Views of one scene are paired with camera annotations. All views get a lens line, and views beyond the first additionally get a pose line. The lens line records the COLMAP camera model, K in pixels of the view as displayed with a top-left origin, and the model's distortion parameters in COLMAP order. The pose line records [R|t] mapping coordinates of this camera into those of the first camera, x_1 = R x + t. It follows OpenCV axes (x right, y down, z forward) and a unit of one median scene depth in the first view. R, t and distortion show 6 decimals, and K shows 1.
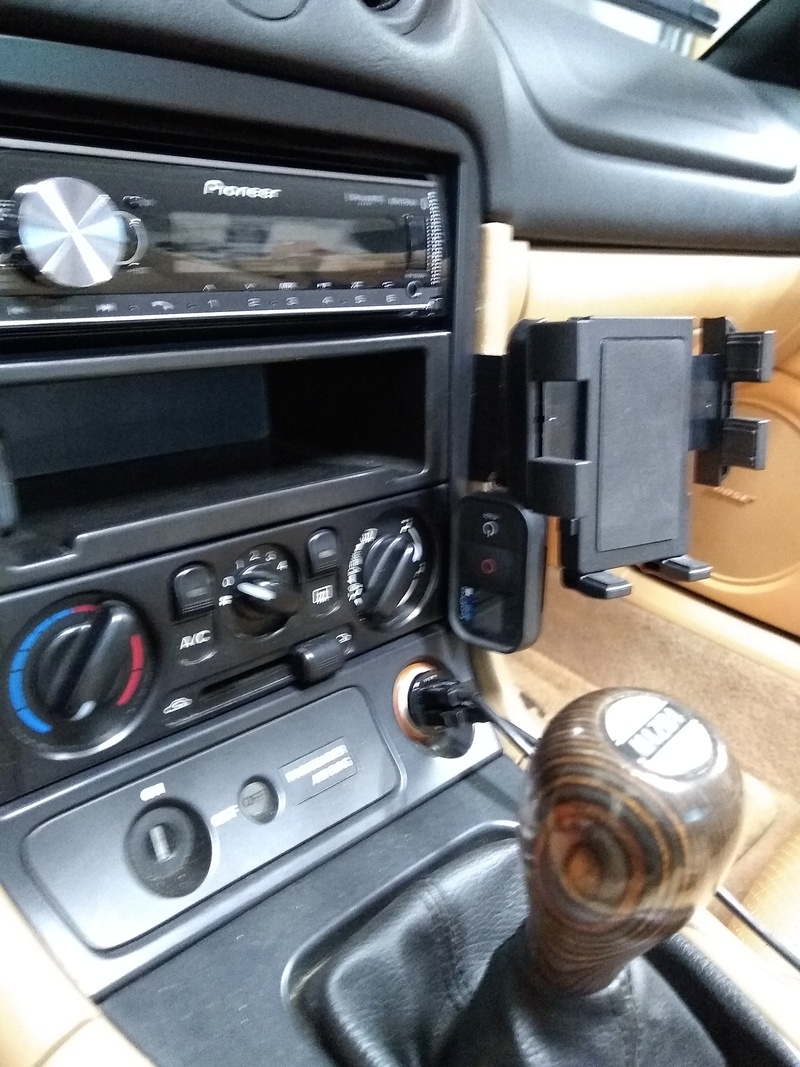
lens RADIAL K [[828.1, 0, 400.0], [0, 828.1, 533.5], [0, 0, 1]] dist [-0.006994, -0.003819]
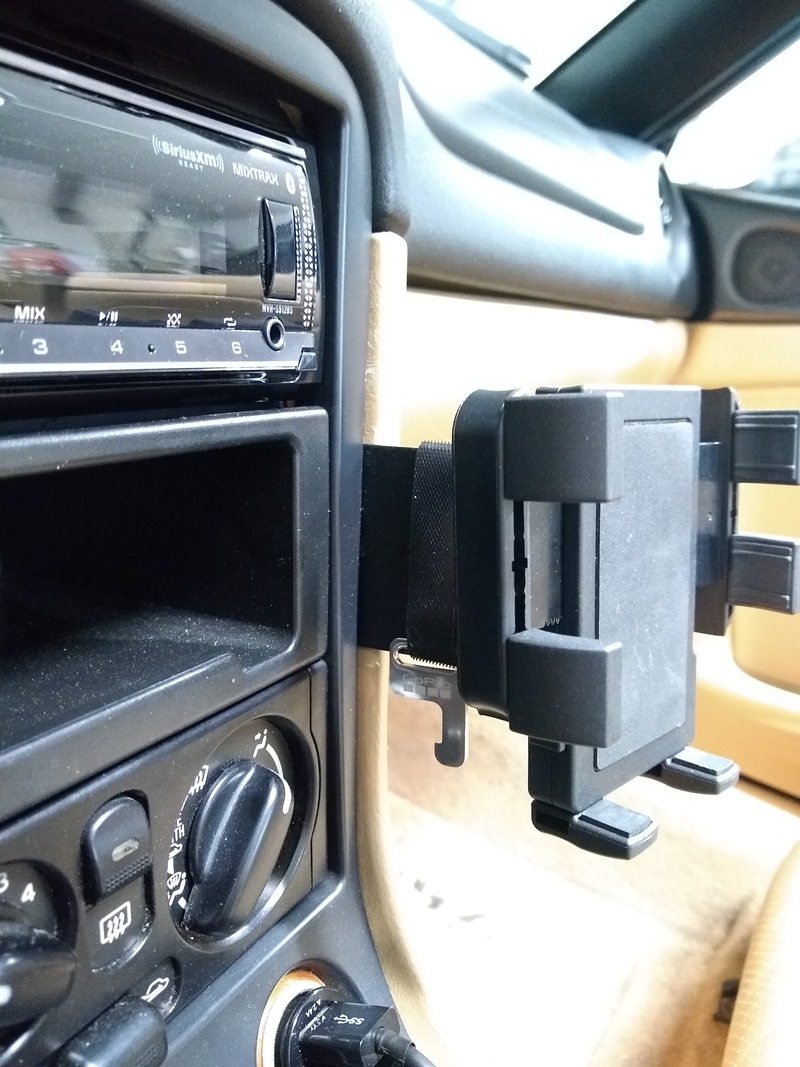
lens RADIAL K [[867.5, 0, 400.1], [0, 867.5, 529.6], [0, 0, 1]] dist [0.007548, -0.005252]
pose [[0.962909, -0.033326, 0.267759, -0.059097], [0.057037, 0.995059, -0.081268, -0.107270], [-0.263728, 0.093526, 0.960052, 0.411463]]
